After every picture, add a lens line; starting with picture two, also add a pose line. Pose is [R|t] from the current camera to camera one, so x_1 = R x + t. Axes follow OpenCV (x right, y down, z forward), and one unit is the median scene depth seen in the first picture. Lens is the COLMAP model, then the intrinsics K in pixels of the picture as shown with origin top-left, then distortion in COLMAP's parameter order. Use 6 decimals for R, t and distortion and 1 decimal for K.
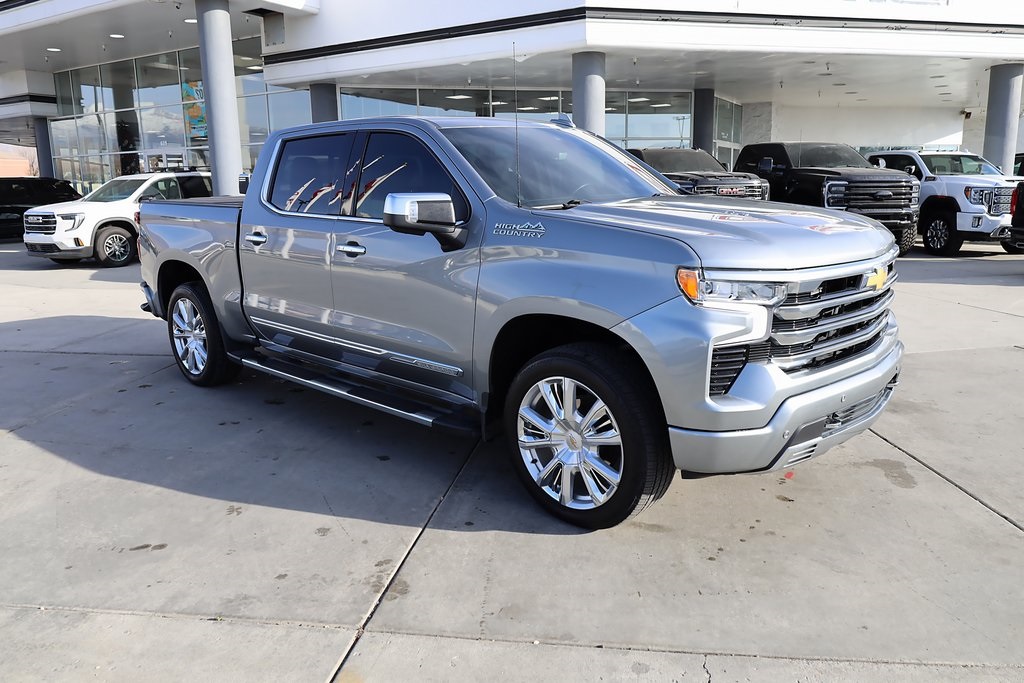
lens RADIAL K [[742.0, 0, 512.0], [0, 742.0, 341.5], [0, 0, 1]] dist [-0.001358, -0.027090]
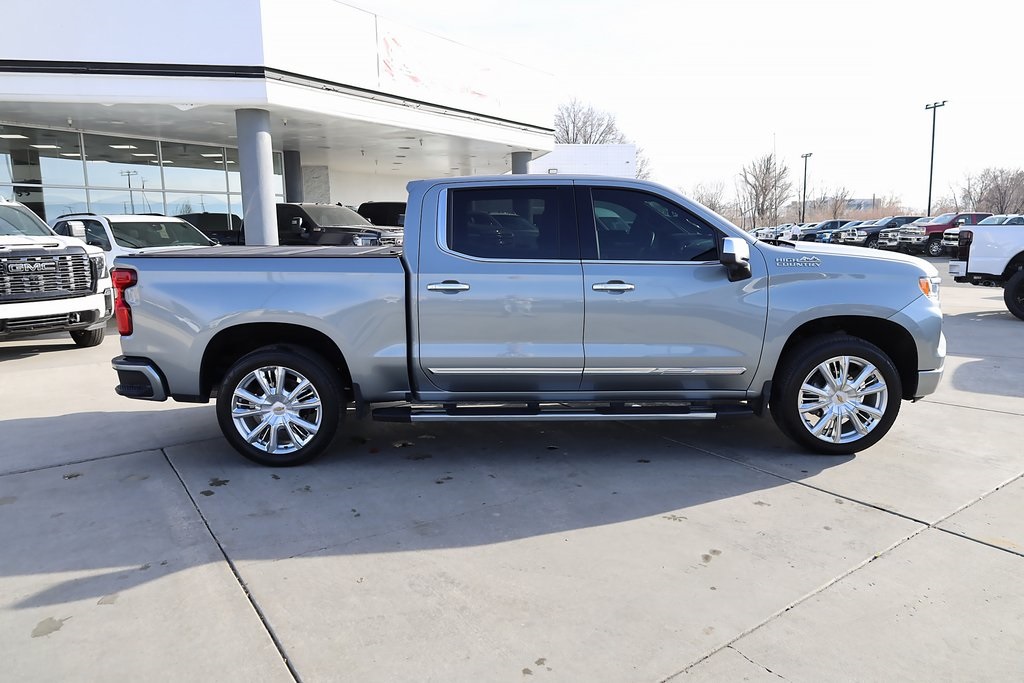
lens RADIAL K [[684.2, 0, 516.4], [0, 684.2, 338.8], [0, 0, 1]] dist [-0.004707, -0.000670]
pose [[0.722563, -0.103388, 0.683531, -1.057006], [0.146490, 0.989198, -0.005233, -0.060269], [-0.675606, 0.103912, 0.729903, 0.326846]]
